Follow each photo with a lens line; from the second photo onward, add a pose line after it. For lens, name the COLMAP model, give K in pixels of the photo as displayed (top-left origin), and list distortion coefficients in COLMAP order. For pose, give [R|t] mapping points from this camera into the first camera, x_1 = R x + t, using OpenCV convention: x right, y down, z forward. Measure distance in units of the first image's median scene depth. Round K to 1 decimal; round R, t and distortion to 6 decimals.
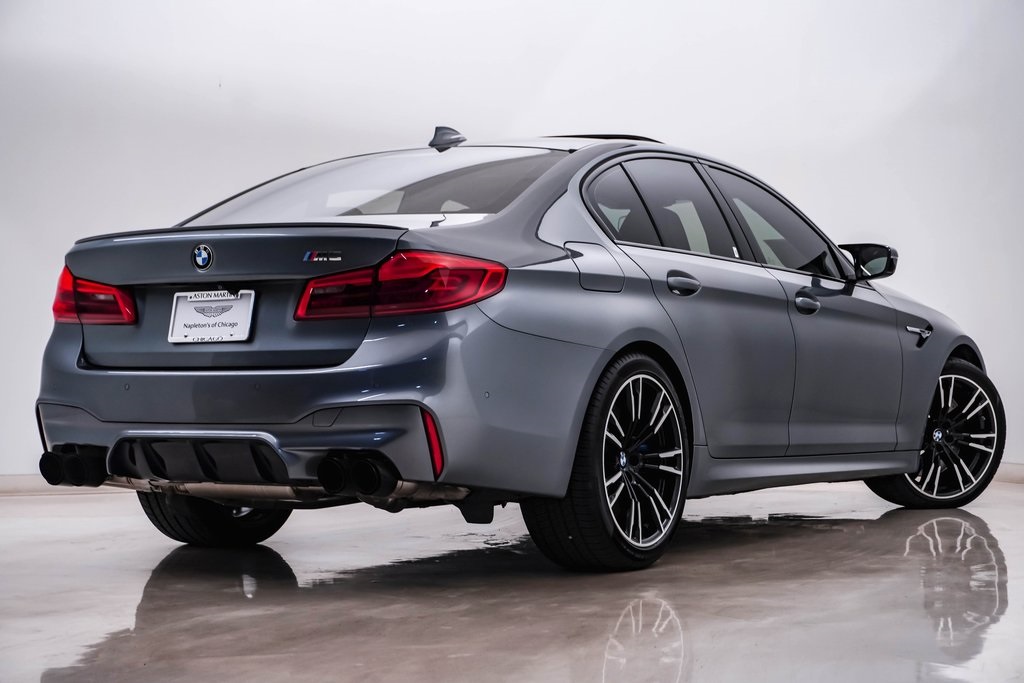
lens RADIAL K [[2075.9, 0, 507.8], [0, 2075.9, 340.0], [0, 0, 1]] dist [0.036570, 0.000000]
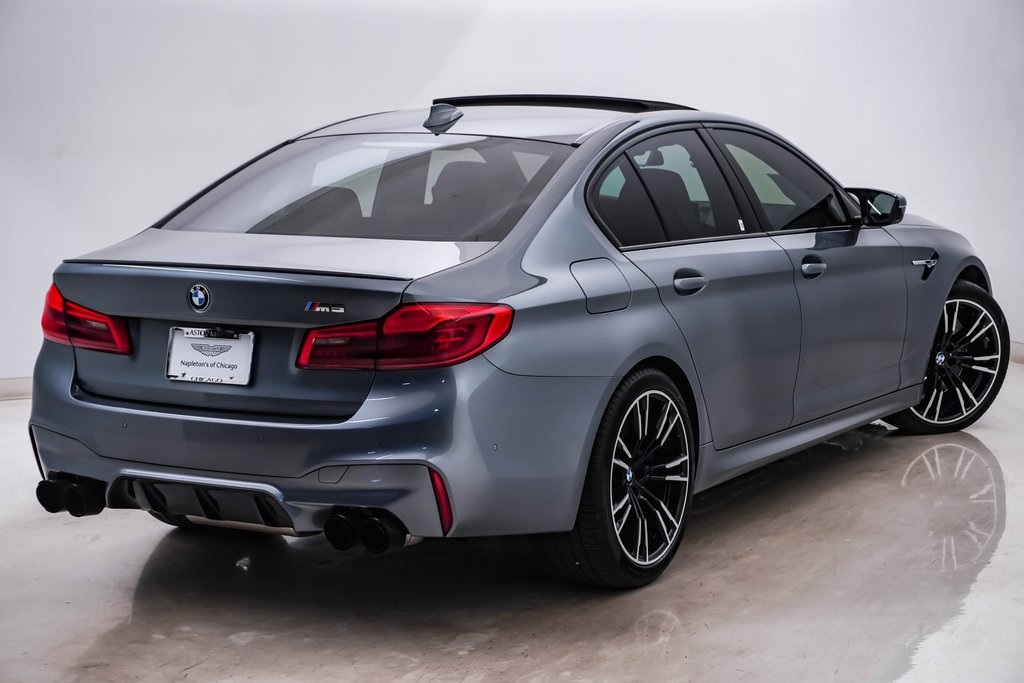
lens RADIAL K [[2186.1, 0, 515.8], [0, 2186.1, 350.0], [0, 0, 1]] dist [0.007727, 0.000000]
pose [[0.999750, -0.009057, 0.020463, -0.020259], [0.005854, 0.988438, 0.151510, -0.169475], [-0.021599, -0.151353, 0.988244, -0.015562]]
